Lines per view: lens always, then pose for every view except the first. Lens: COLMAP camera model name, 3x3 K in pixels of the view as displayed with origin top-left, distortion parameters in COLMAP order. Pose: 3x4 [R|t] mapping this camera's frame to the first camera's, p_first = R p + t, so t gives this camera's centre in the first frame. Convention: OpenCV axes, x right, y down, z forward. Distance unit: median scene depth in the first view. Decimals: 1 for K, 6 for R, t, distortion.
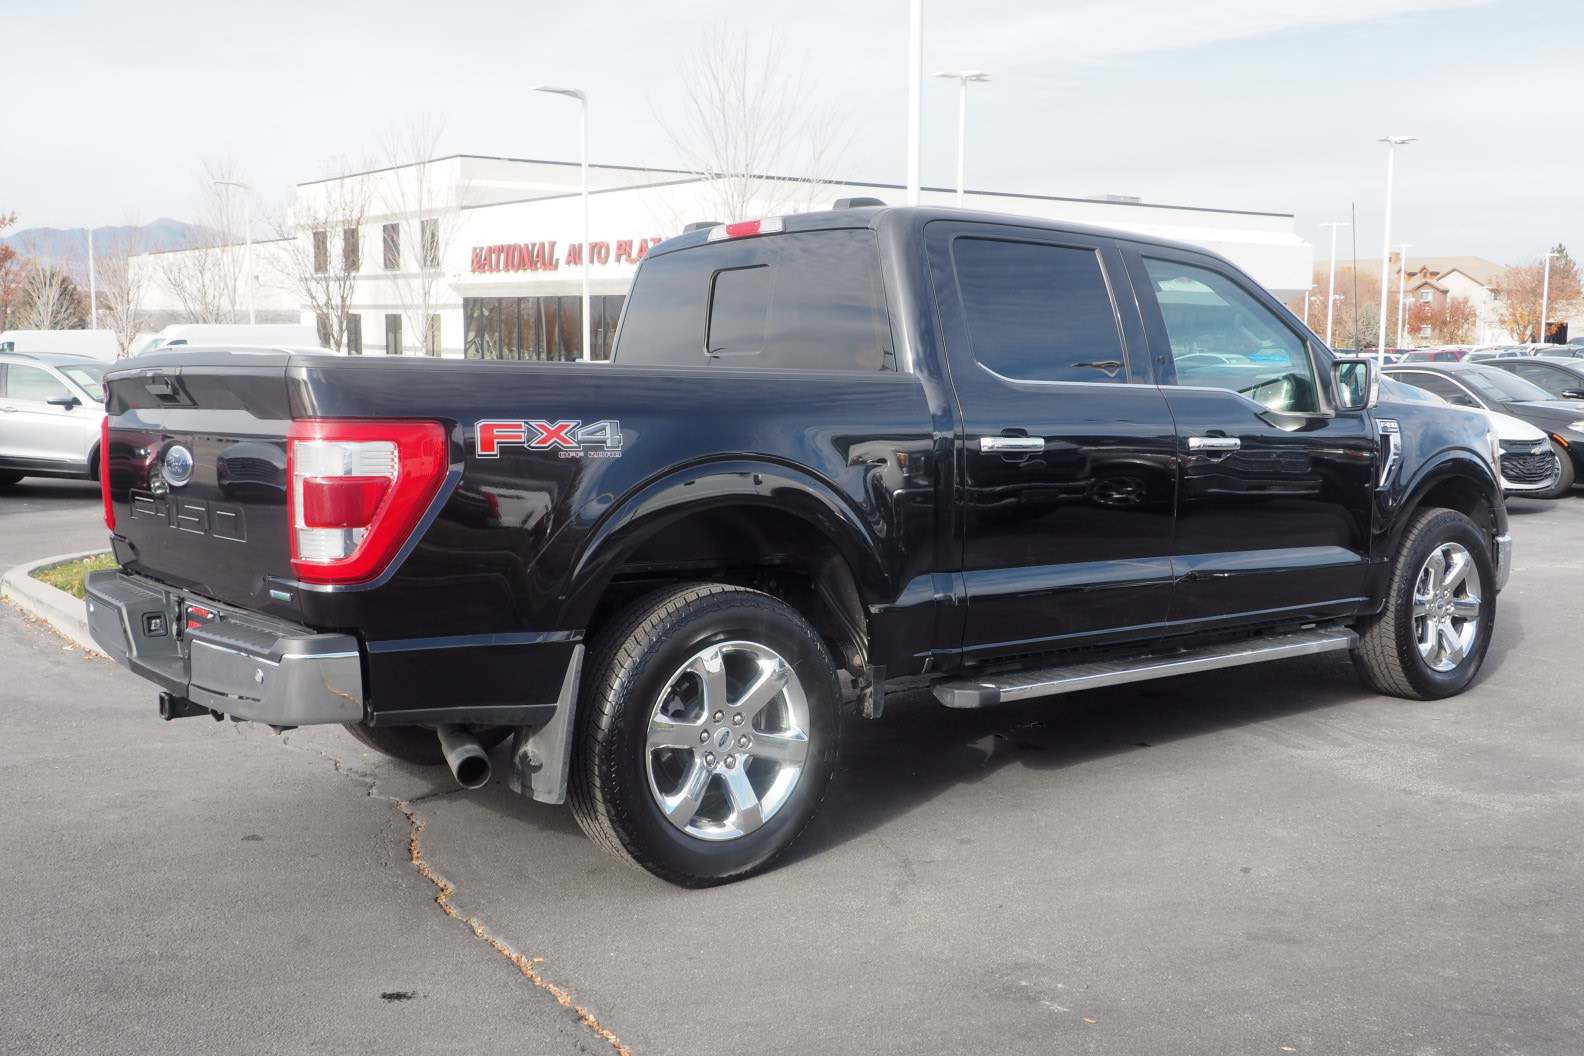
lens RADIAL K [[1546.7, 0, 792.0], [0, 1546.7, 528.0], [0, 0, 1]] dist [-0.001924, -0.004910]
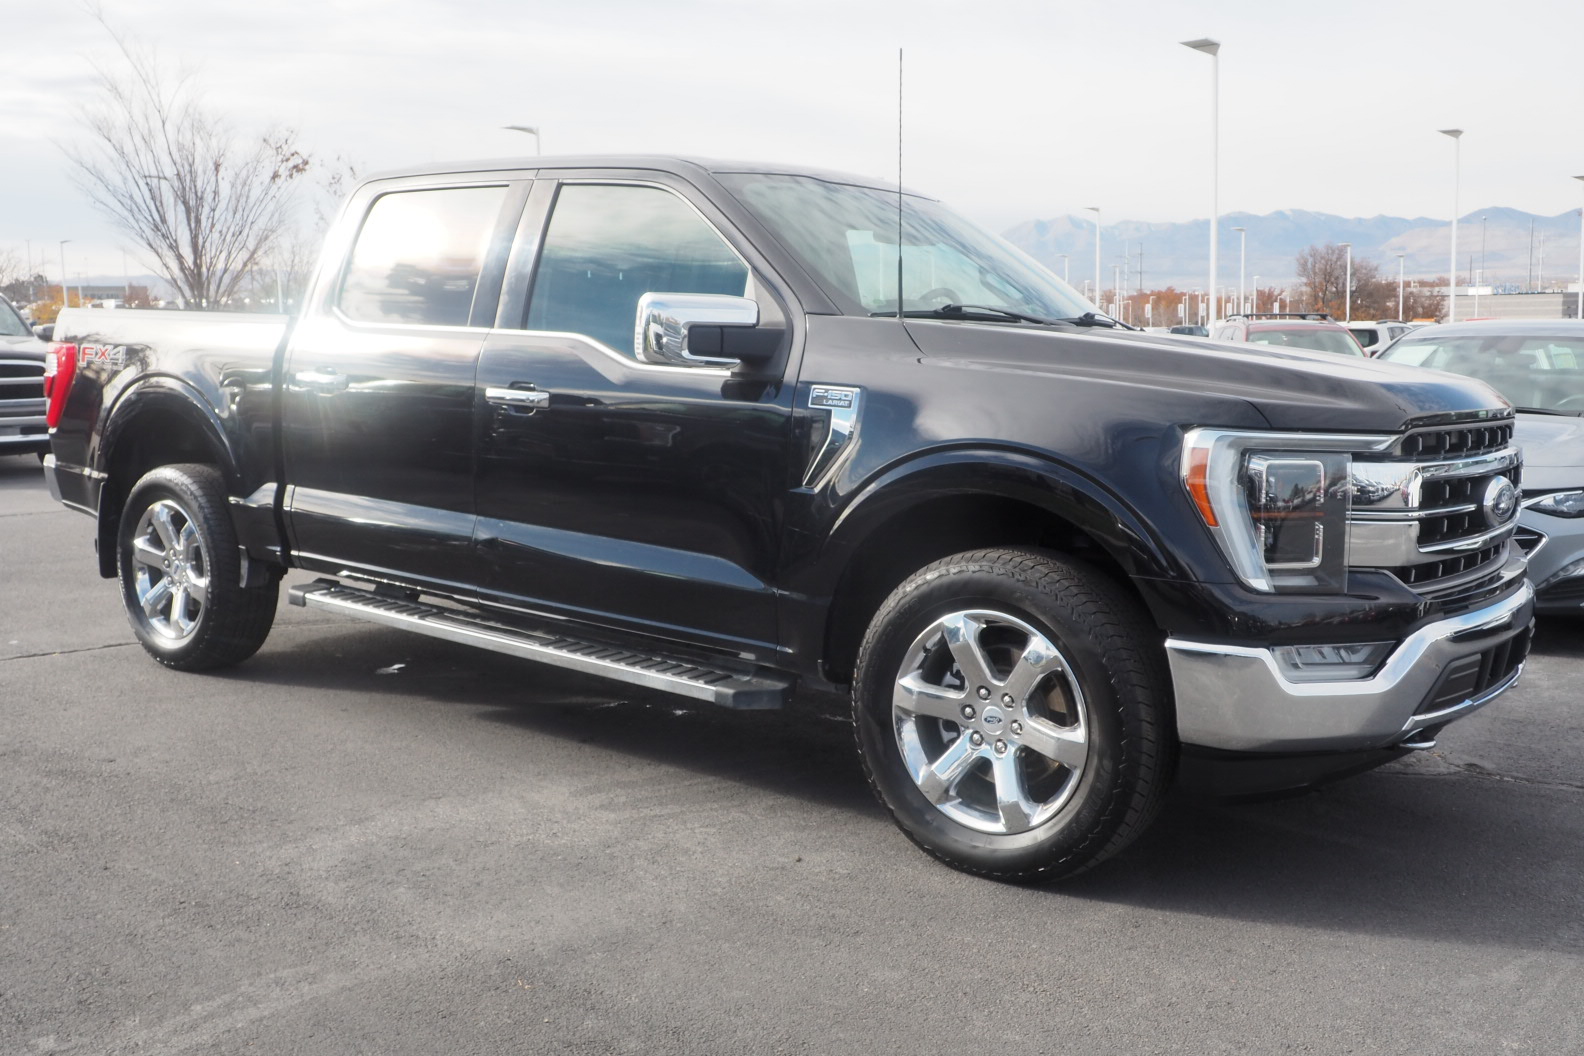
lens RADIAL K [[1455.3, 0, 792.0], [0, 1455.3, 528.0], [0, 0, 1]] dist [-0.014422, -0.005845]
pose [[0.237096, 0.121596, -0.963846, 1.041891], [-0.112670, 0.988883, 0.097039, -0.073948], [0.964931, 0.085589, 0.248160, 0.896452]]
